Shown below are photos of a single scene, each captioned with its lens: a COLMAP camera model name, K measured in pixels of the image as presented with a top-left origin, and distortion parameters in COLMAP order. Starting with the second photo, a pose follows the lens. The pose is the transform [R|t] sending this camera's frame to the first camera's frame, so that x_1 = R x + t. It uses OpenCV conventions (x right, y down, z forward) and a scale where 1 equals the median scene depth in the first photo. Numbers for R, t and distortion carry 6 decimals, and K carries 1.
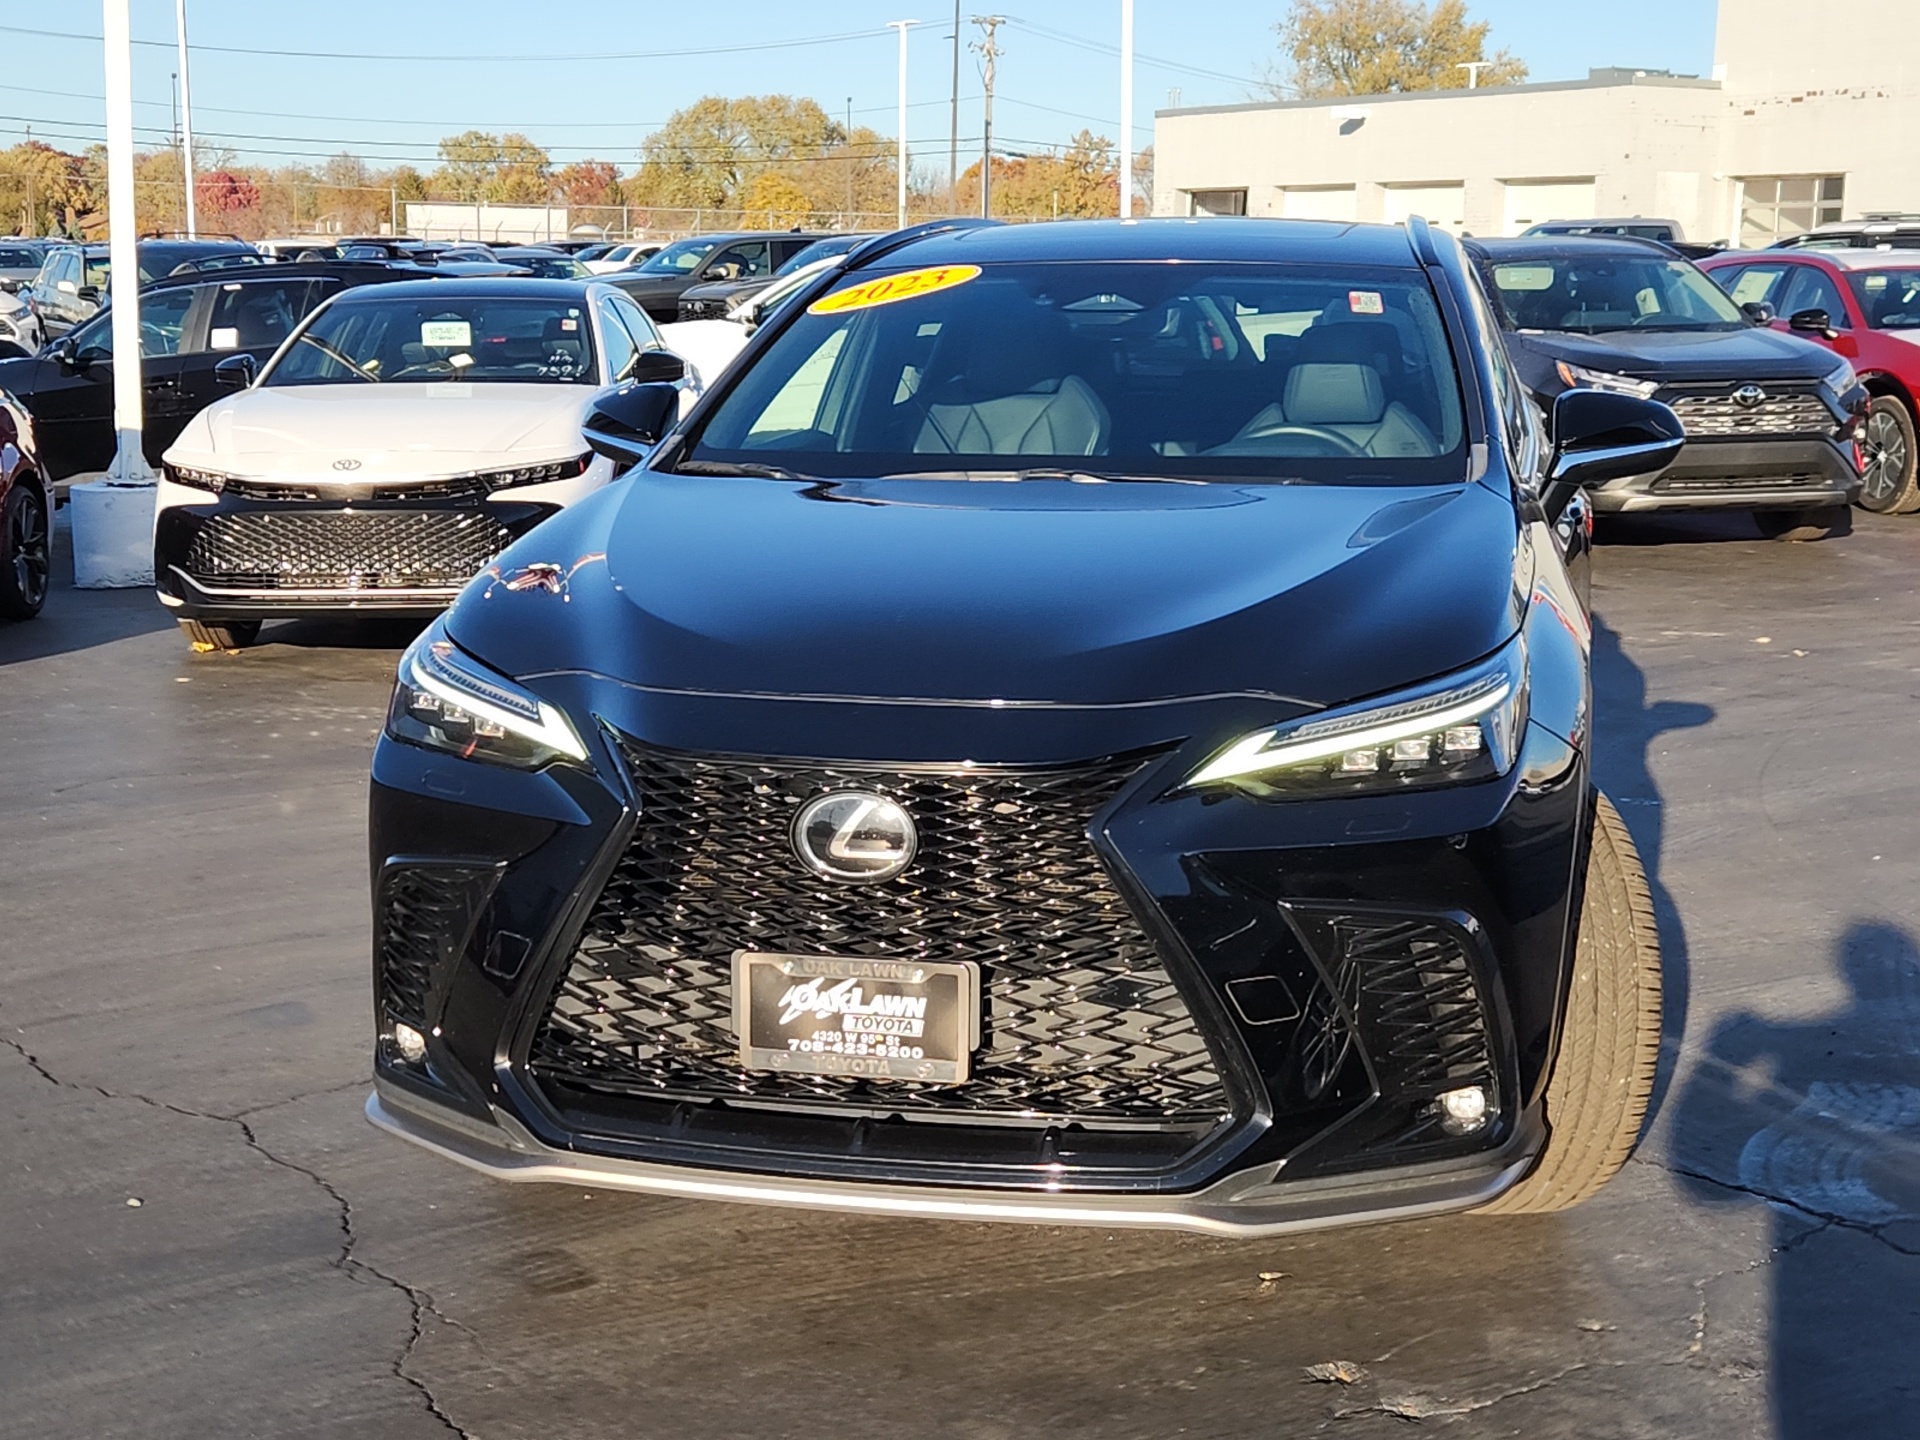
lens RADIAL K [[2594.3, 0, 956.0], [0, 2594.3, 753.0], [0, 0, 1]] dist [0.092603, -0.009267]
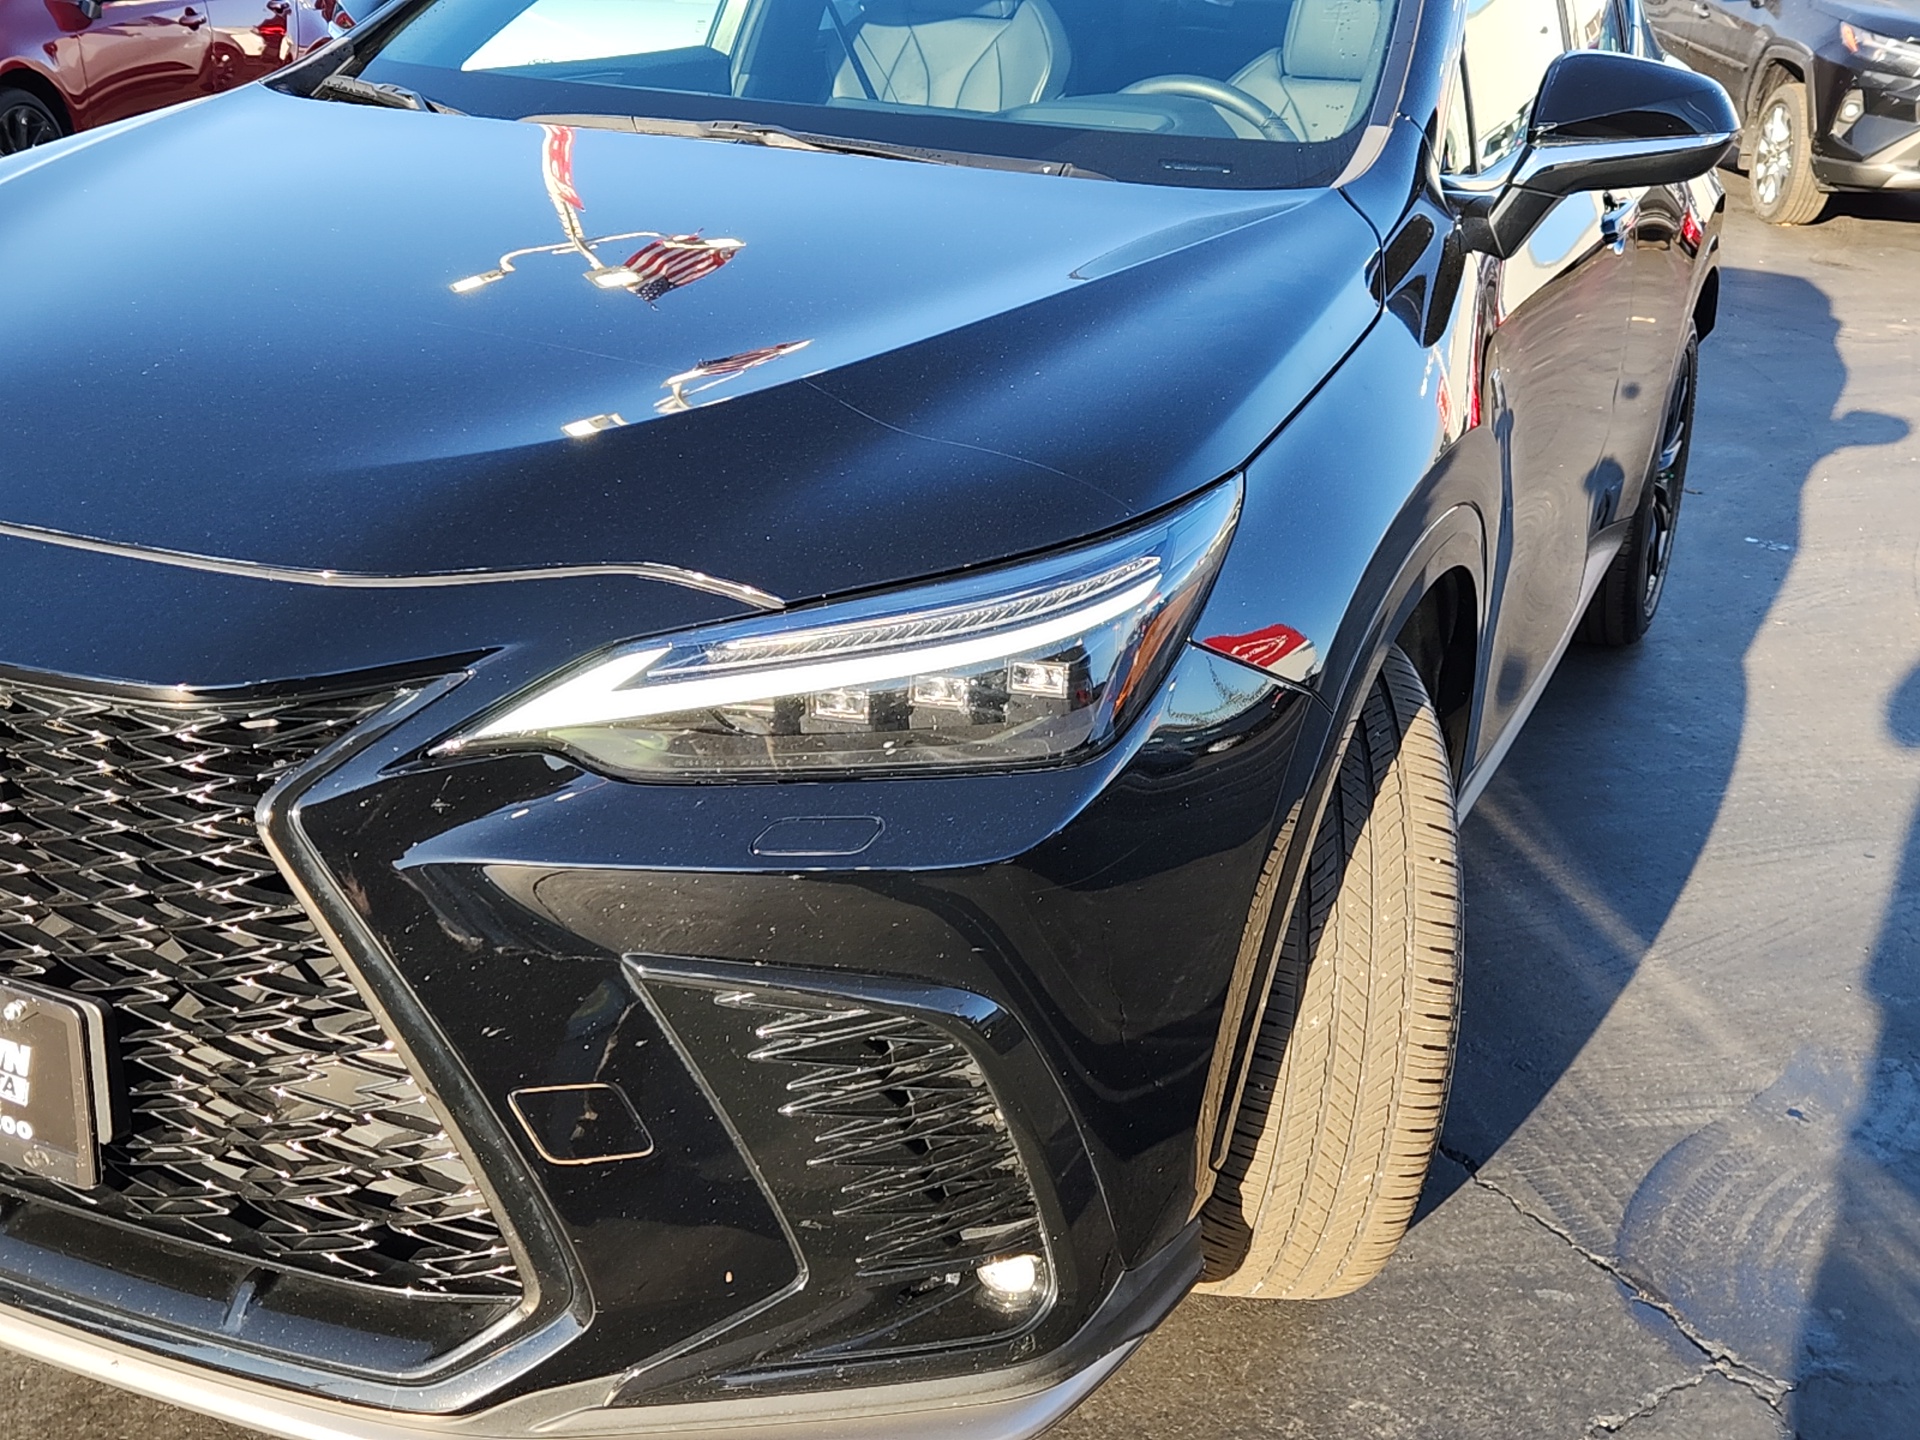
lens RADIAL K [[2101.0, 0, 979.0], [0, 2101.0, 723.6], [0, 0, 1]] dist [0.099803, -0.155240]
pose [[0.983189, 0.106282, -0.148472, 0.231302], [-0.077514, 0.979177, 0.187628, -0.074118], [0.165322, -0.172965, 0.970954, 0.511196]]
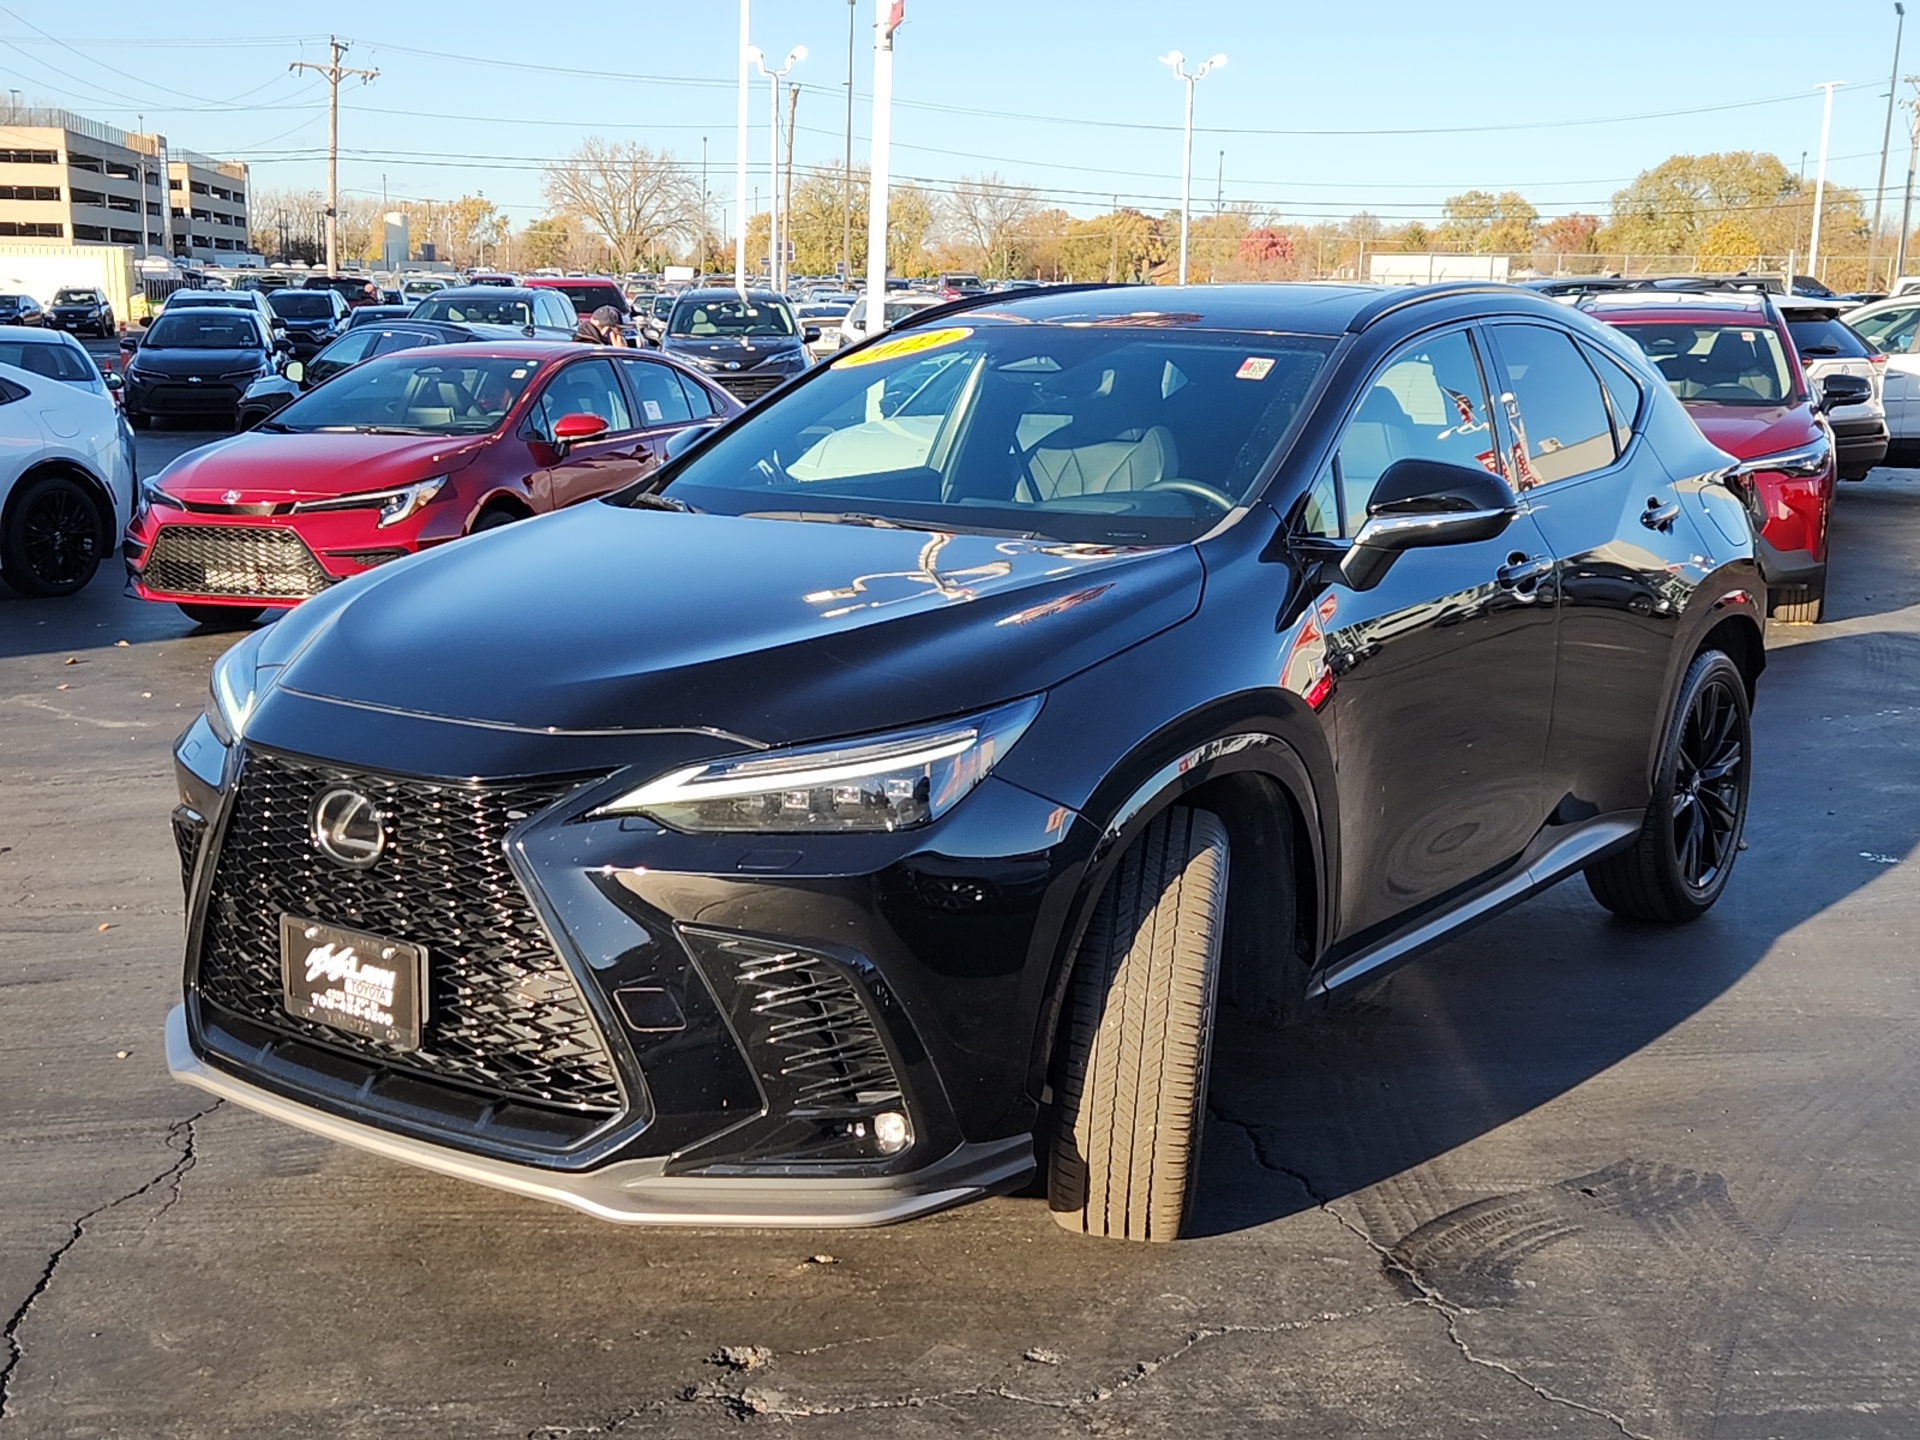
lens RADIAL K [[2184.4, 0, 960.0], [0, 2184.4, 720.0], [0, 0, 1]] dist [0.103833, -0.209121]
pose [[0.924474, 0.075546, -0.373684, 0.507928], [-0.074711, 0.997065, 0.016741, -0.046117], [0.373852, 0.012441, 0.927405, 0.164460]]
